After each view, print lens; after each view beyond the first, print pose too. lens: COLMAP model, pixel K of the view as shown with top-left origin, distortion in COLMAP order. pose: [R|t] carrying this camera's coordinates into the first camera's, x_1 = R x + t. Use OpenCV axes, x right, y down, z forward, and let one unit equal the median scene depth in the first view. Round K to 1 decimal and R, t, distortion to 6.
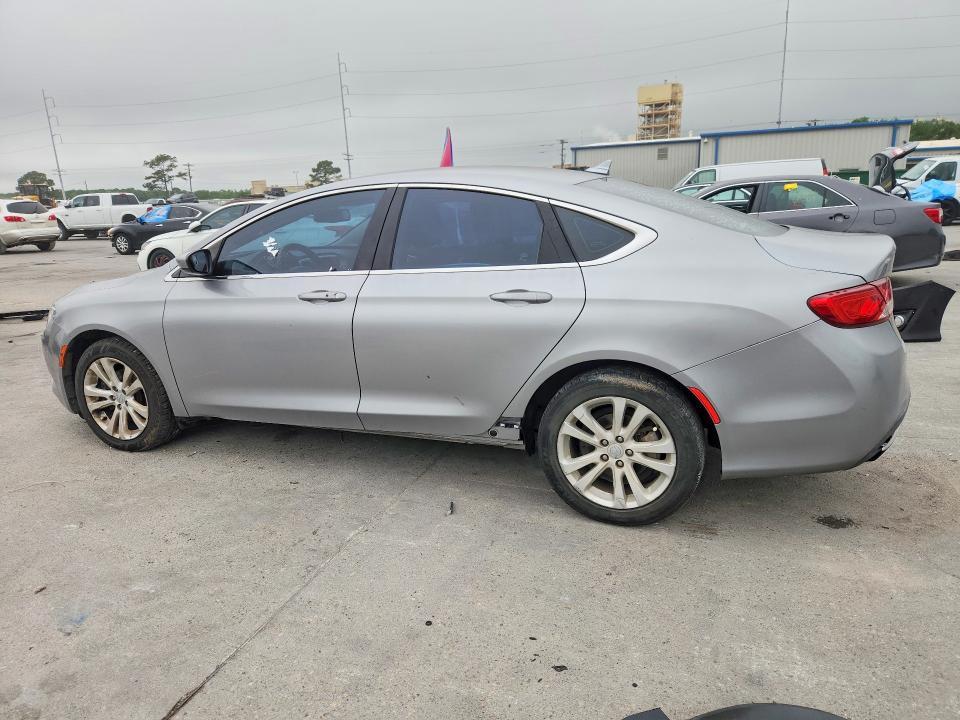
lens RADIAL K [[759.0, 0, 480.0], [0, 759.0, 360.0], [0, 0, 1]] dist [0.077243, -0.075296]
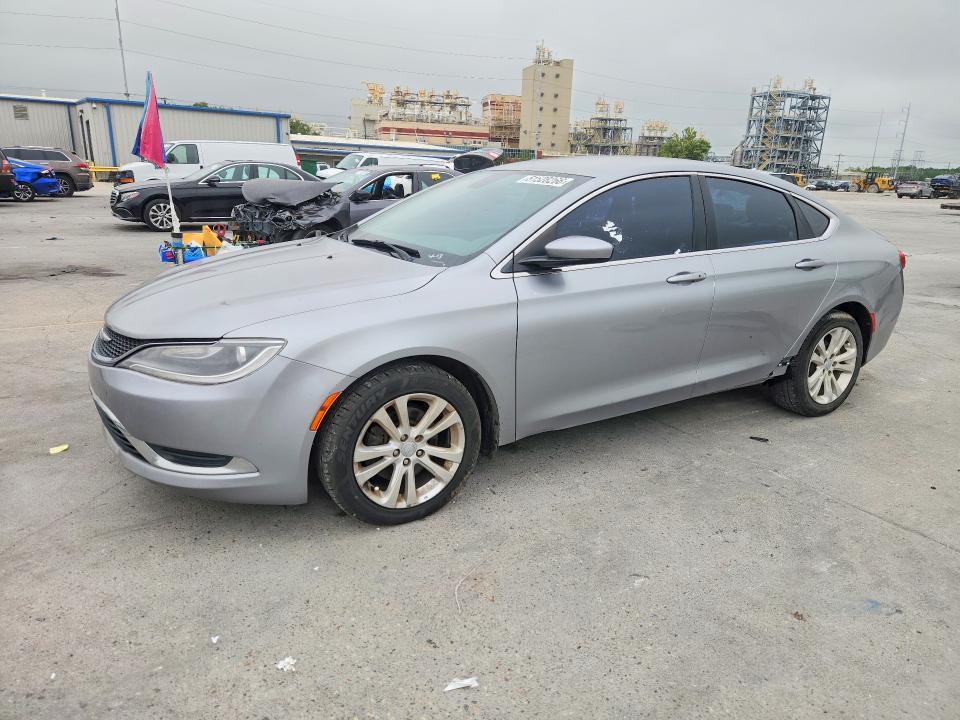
lens RADIAL K [[737.9, 0, 496.8], [0, 737.9, 361.3], [0, 0, 1]] dist [0.067394, -0.071232]
pose [[0.501709, -0.161708, 0.849788, -1.074984], [0.129276, 0.985356, 0.111181, -0.103994], [-0.855322, 0.054077, 0.515267, 0.623229]]
